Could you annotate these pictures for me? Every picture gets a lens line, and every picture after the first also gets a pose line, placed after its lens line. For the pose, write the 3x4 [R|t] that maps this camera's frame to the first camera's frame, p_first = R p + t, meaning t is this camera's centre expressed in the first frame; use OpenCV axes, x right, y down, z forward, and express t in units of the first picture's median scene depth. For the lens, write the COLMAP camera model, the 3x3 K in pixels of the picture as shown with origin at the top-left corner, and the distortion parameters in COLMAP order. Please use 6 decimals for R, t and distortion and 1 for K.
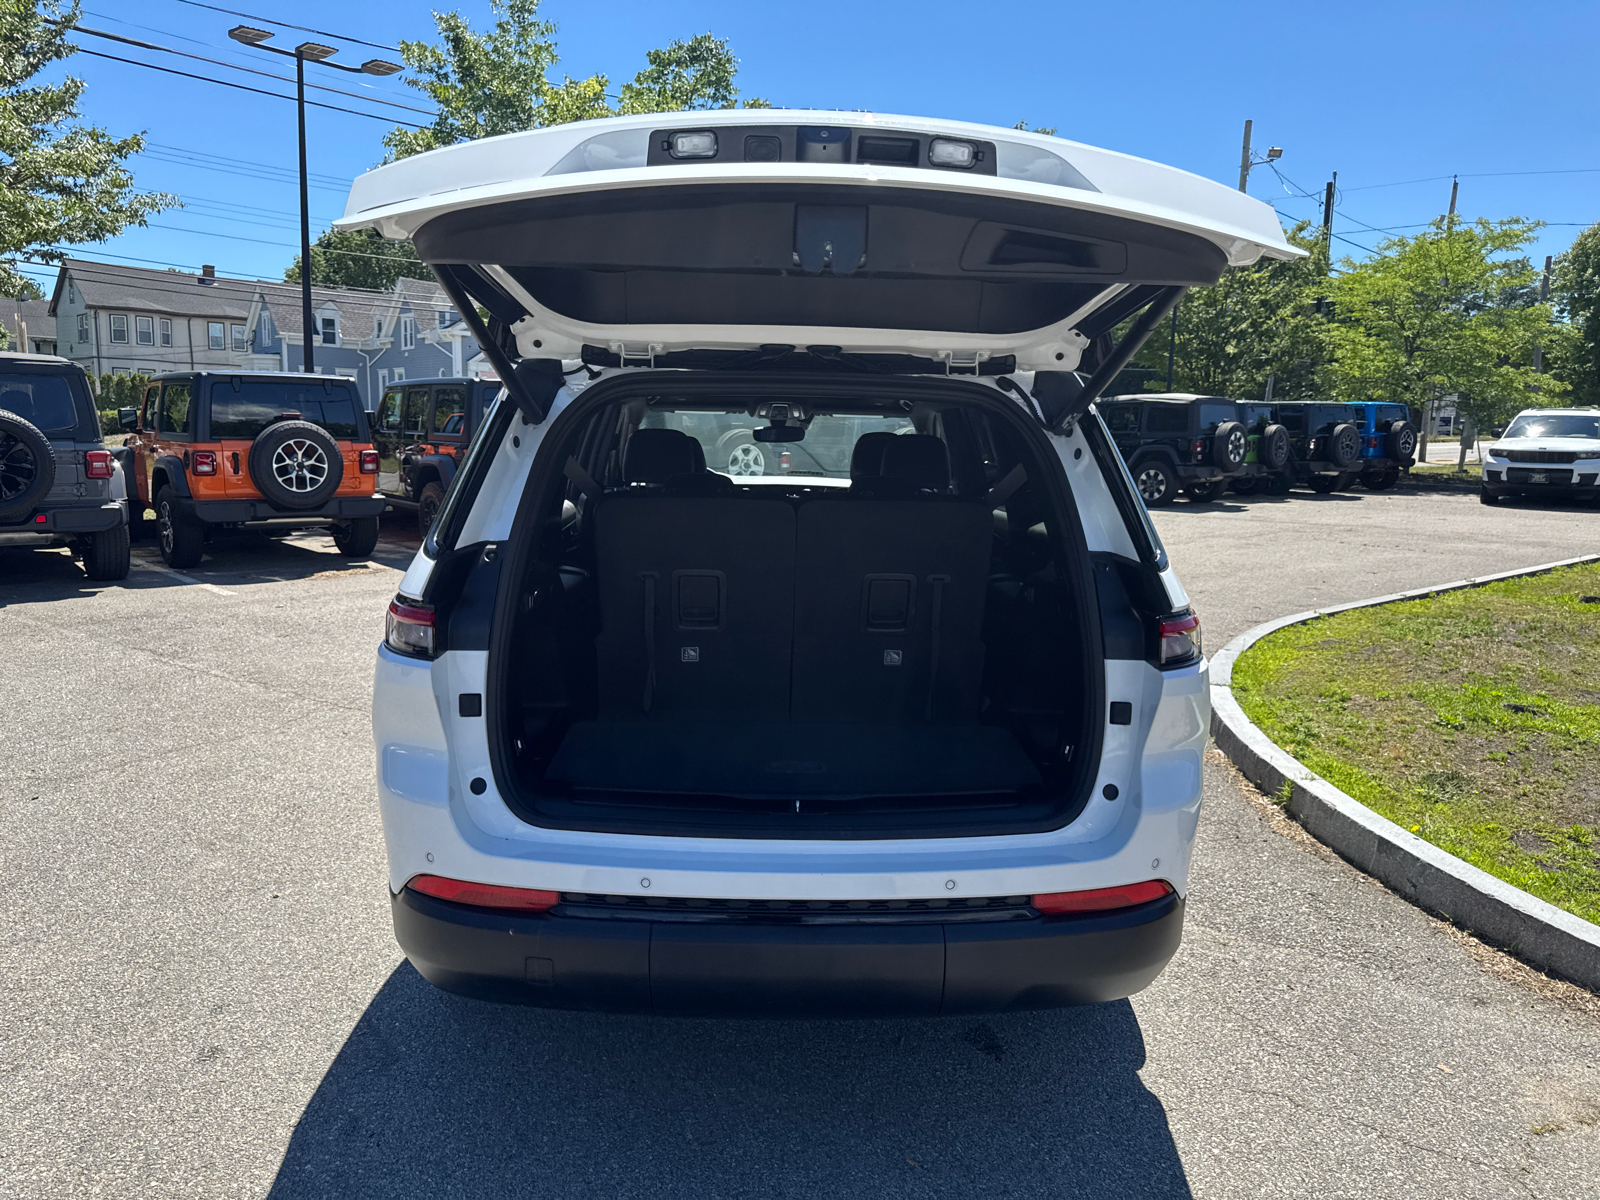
lens RADIAL K [[1172.1, 0, 806.7], [0, 1172.1, 591.0], [0, 0, 1]] dist [0.020145, -0.023784]
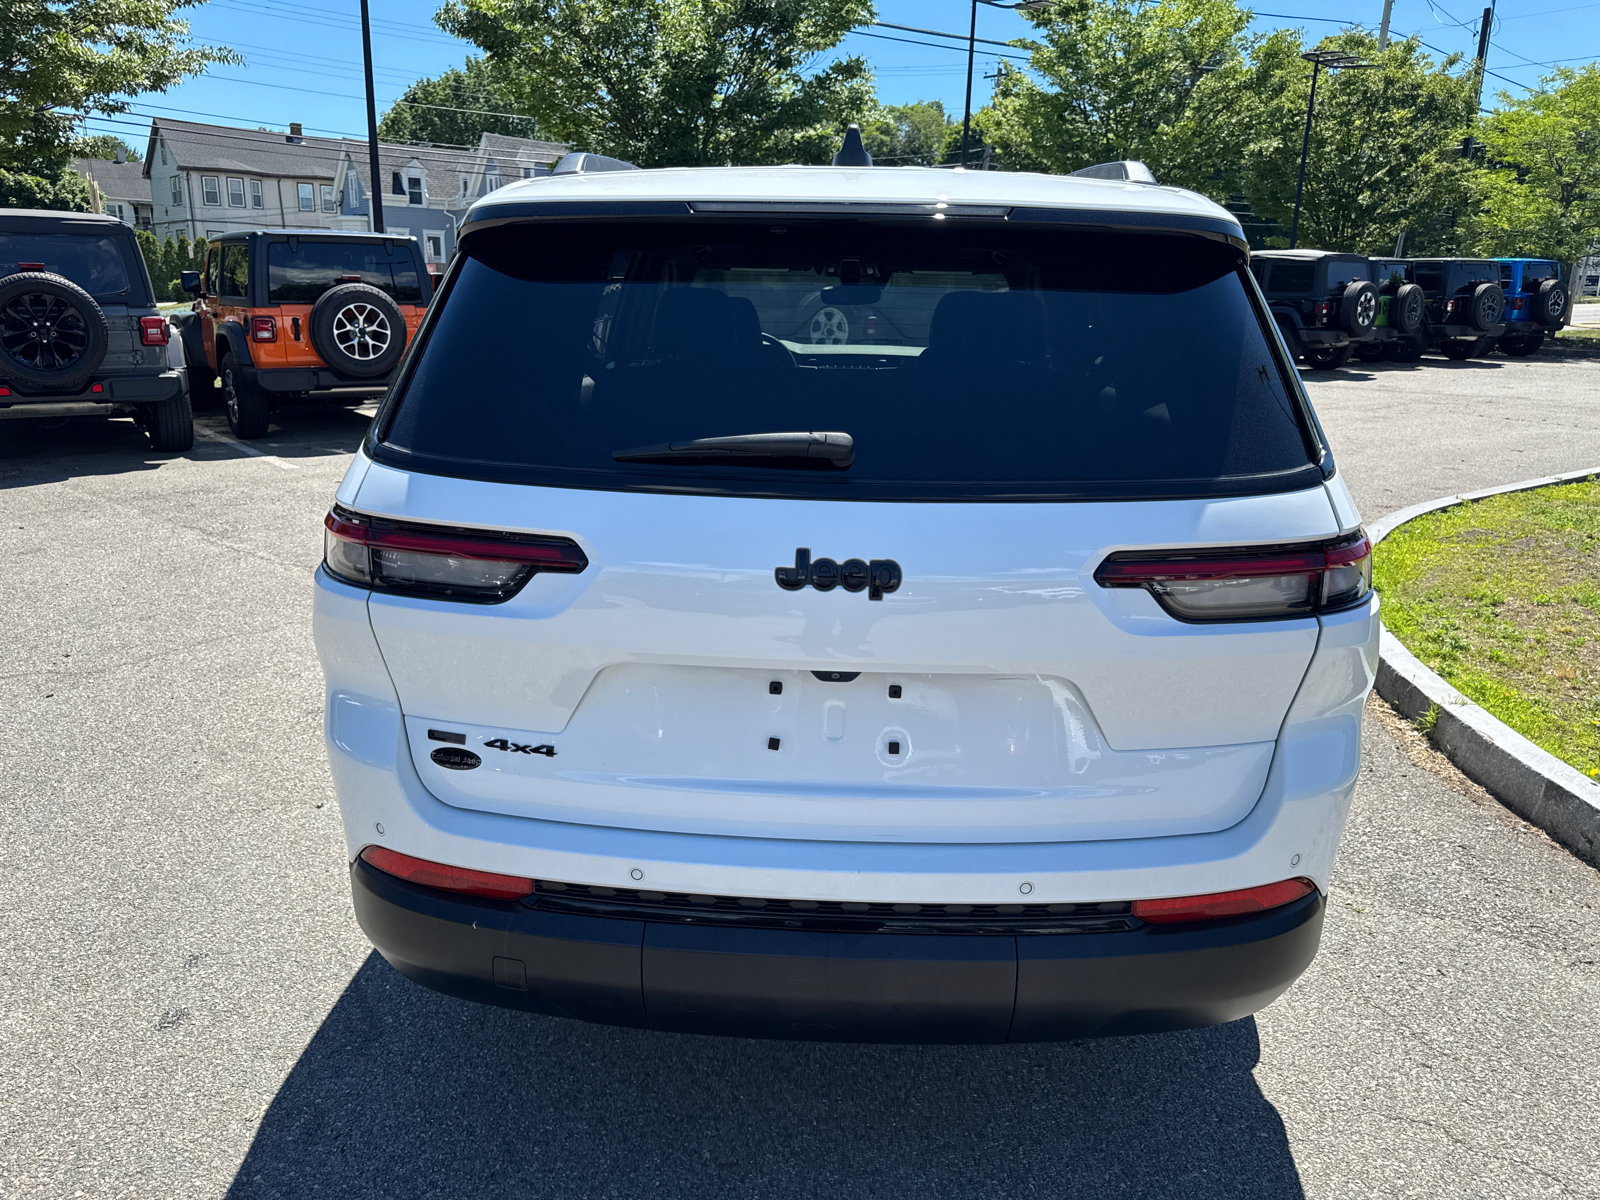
lens RADIAL K [[1172.1, 0, 811.1], [0, 1172.1, 600.5], [0, 0, 1]] dist [0.020145, -0.023784]
pose [[0.997159, 0.015952, -0.073613, 0.015854], [-0.007017, 0.992741, 0.120065, -0.015131], [0.074993, -0.119207, 0.990033, 0.119273]]
